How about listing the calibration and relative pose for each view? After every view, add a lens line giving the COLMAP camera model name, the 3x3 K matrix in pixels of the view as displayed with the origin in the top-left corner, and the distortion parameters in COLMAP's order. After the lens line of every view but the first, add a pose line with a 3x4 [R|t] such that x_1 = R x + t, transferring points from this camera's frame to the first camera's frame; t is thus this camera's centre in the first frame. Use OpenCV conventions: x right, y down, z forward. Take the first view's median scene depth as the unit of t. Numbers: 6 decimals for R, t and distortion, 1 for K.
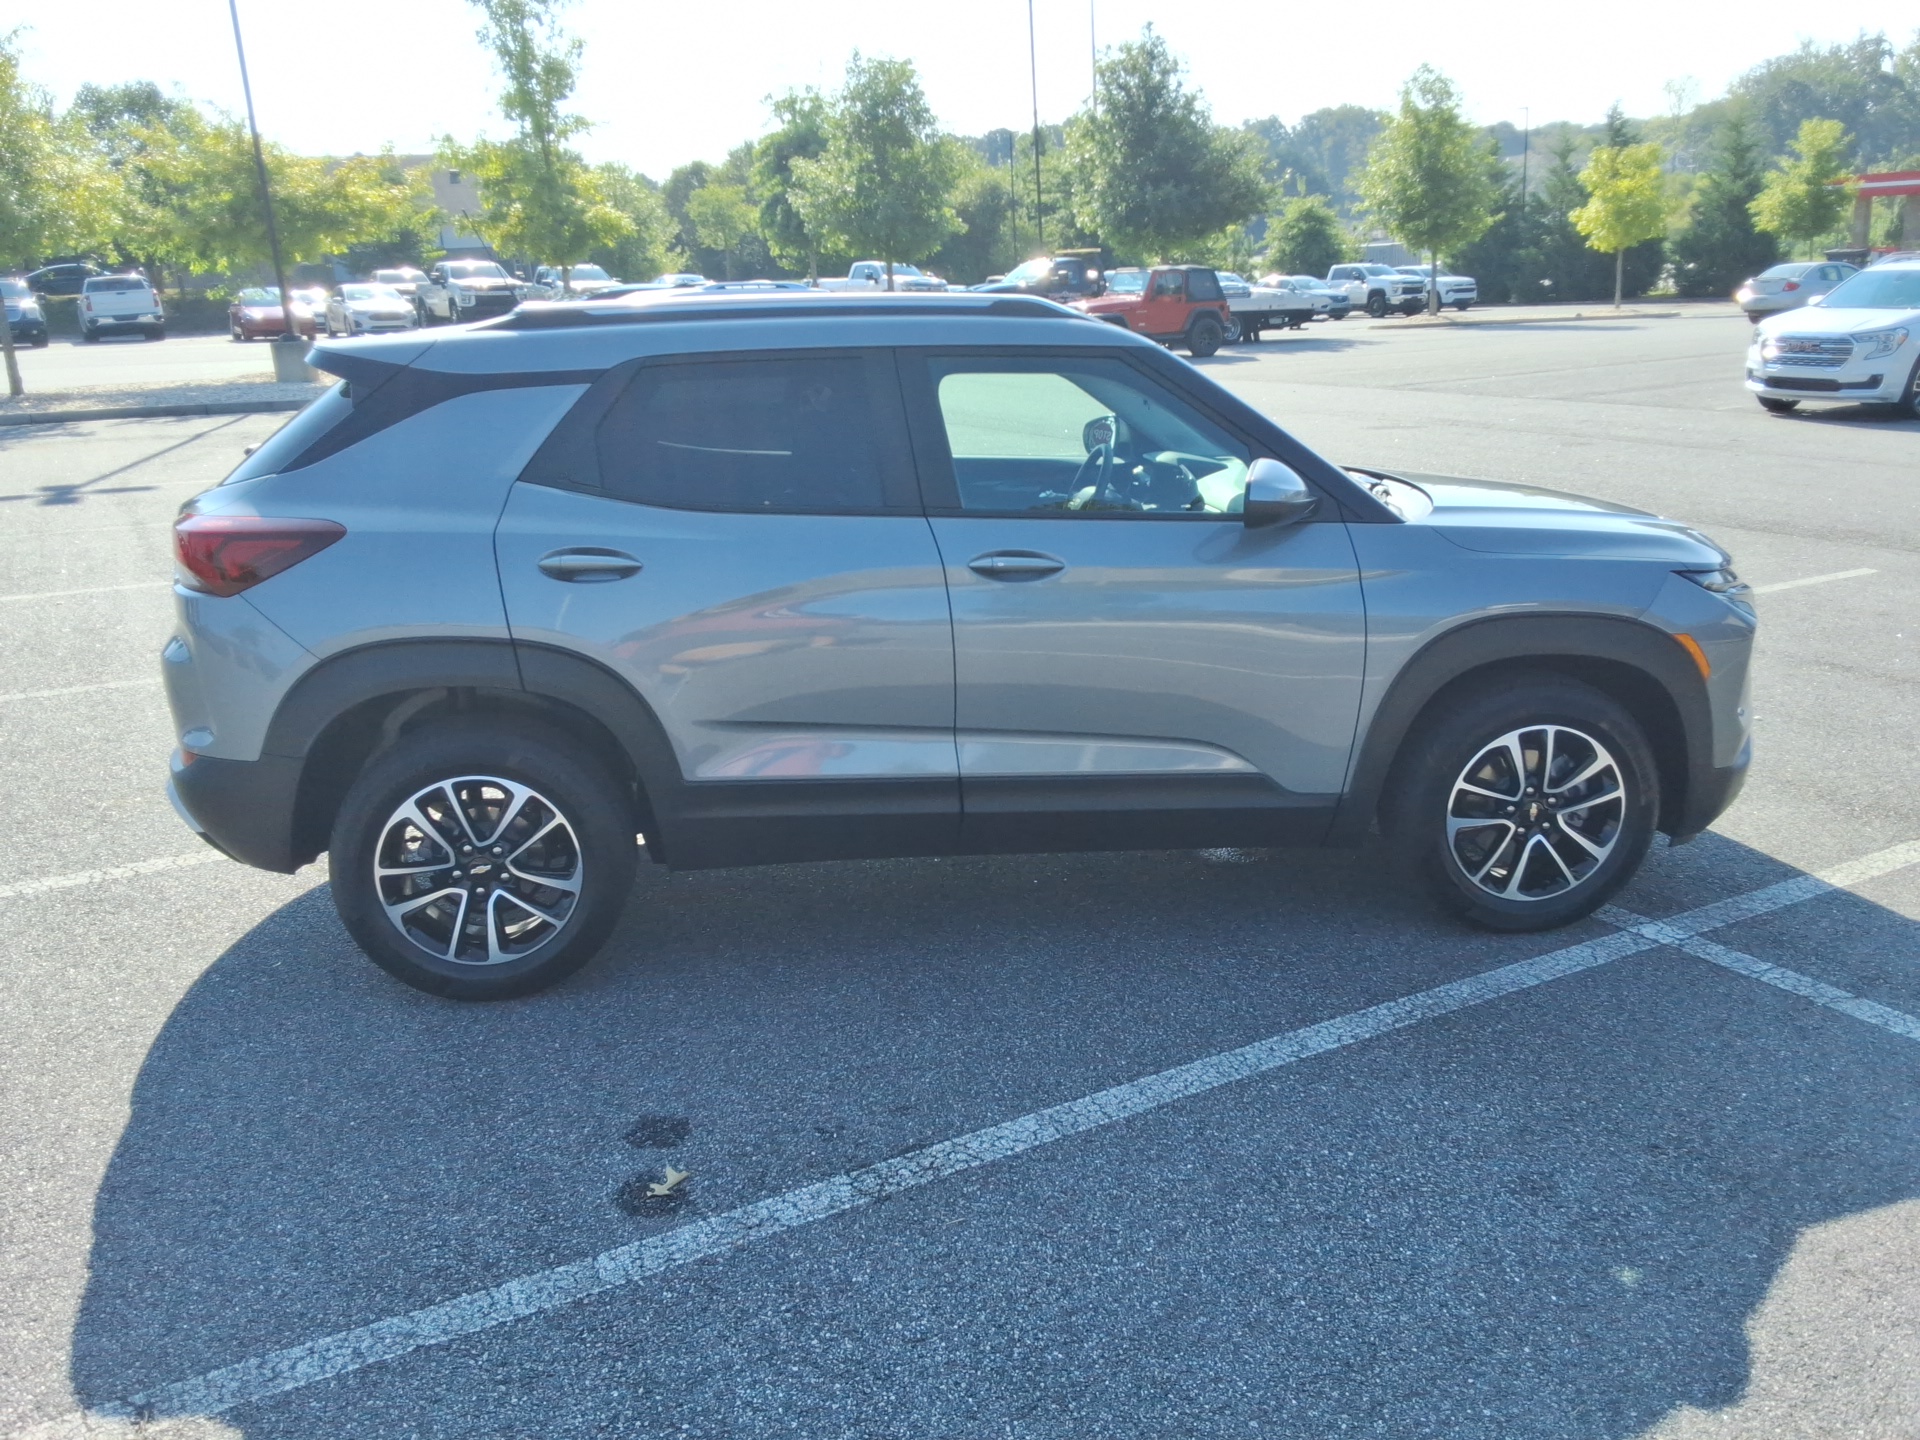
lens RADIAL K [[1606.8, 0, 971.9], [0, 1606.8, 717.3], [0, 0, 1]] dist [0.141586, -0.232047]
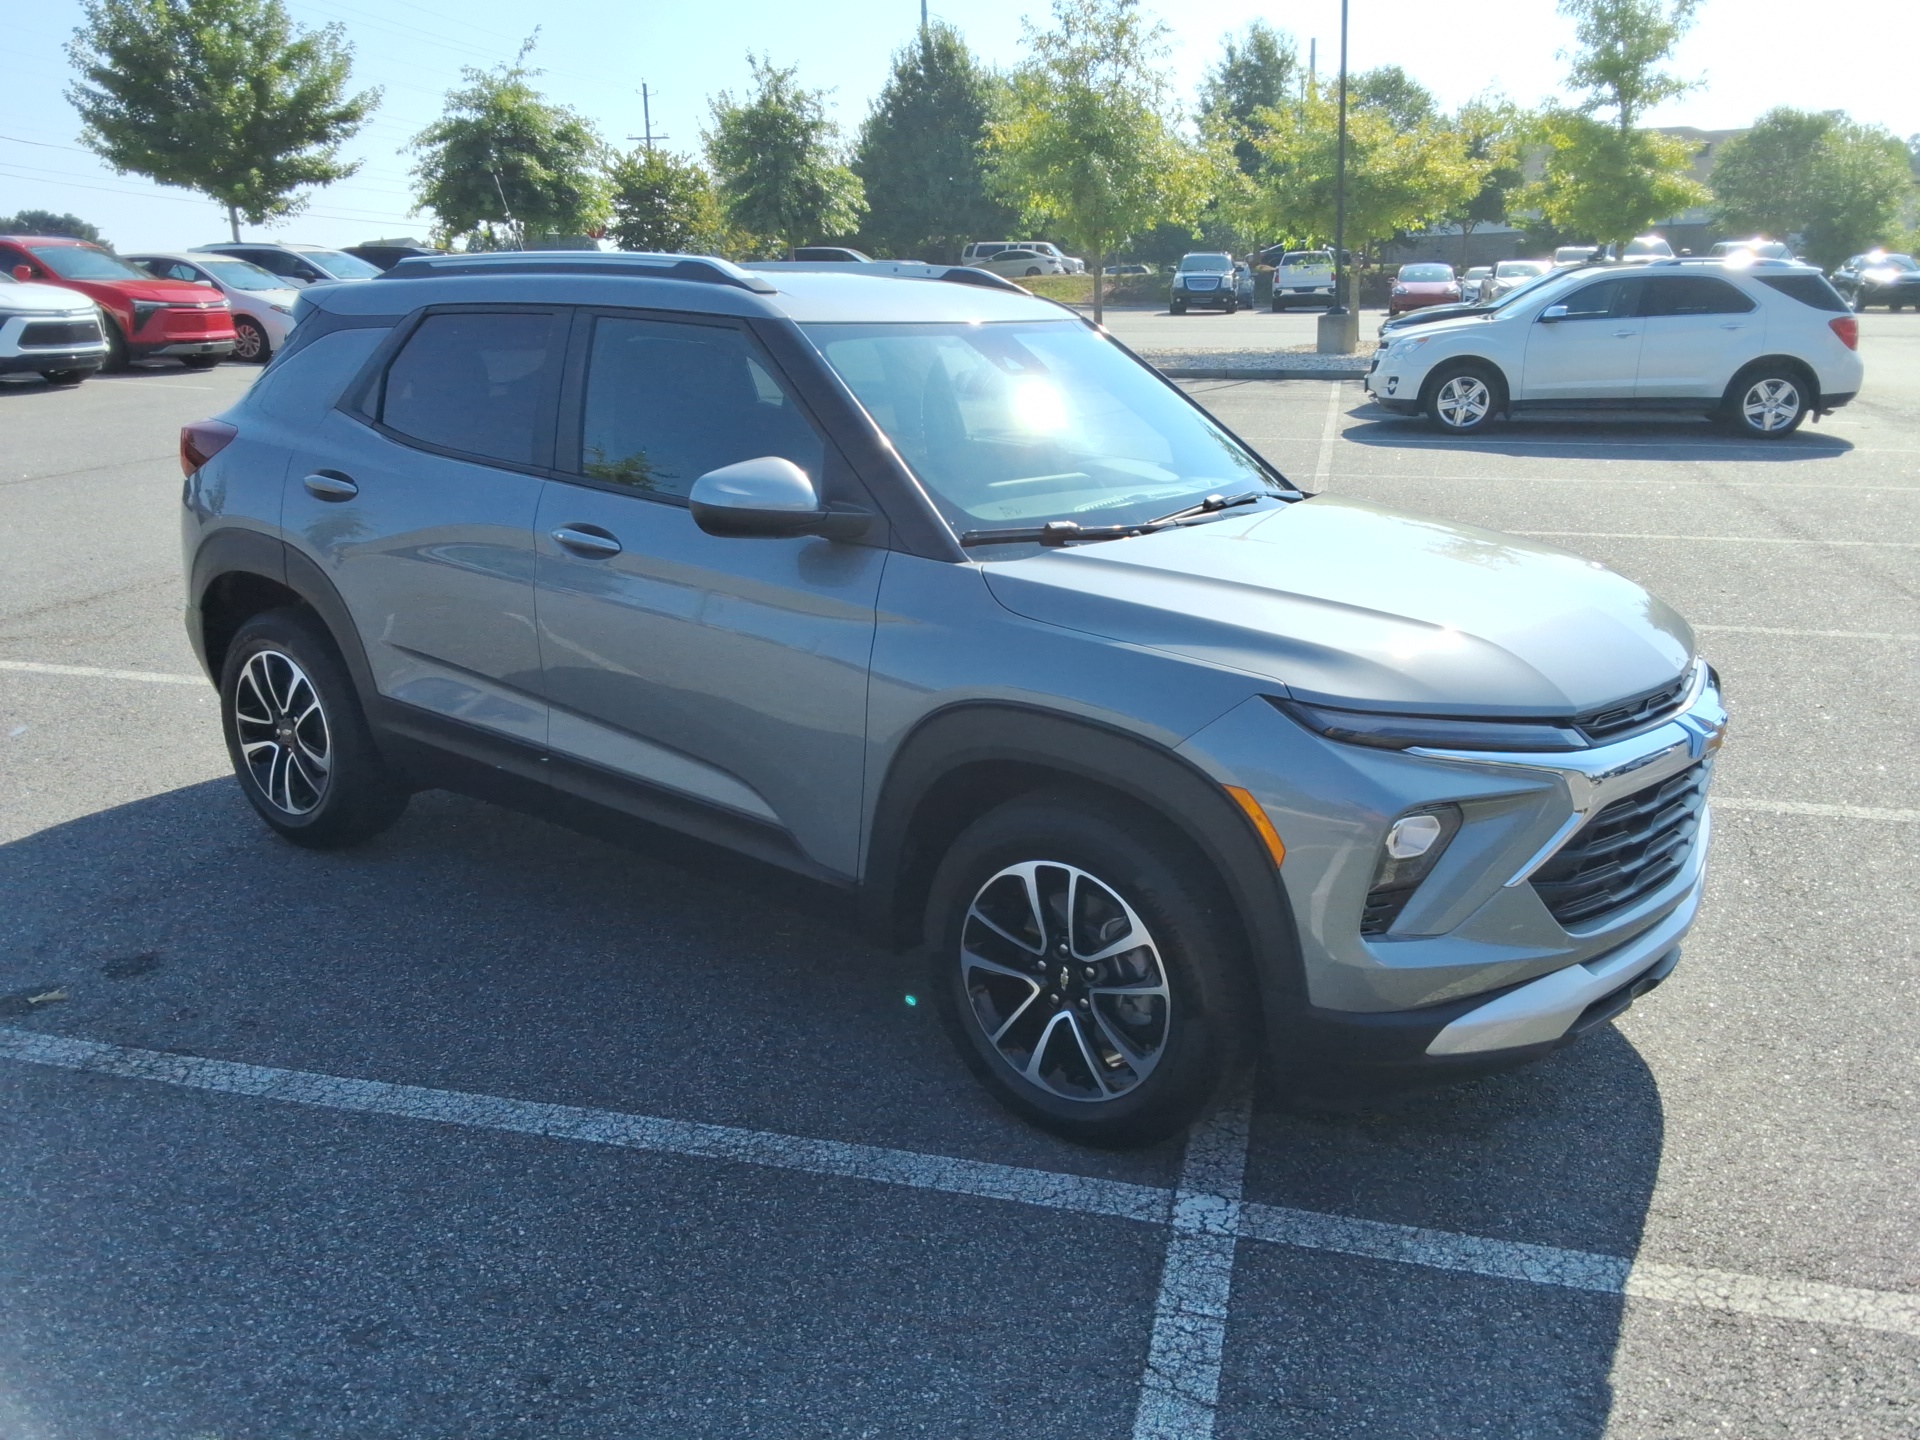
lens RADIAL K [[1606.8, 0, 971.9], [0, 1606.8, 717.3], [0, 0, 1]] dist [0.141586, -0.232047]
pose [[0.715718, 0.209541, -0.666213, 0.777219], [-0.201682, 0.975299, 0.090088, -0.114601], [0.668634, 0.069886, 0.740300, 0.420773]]
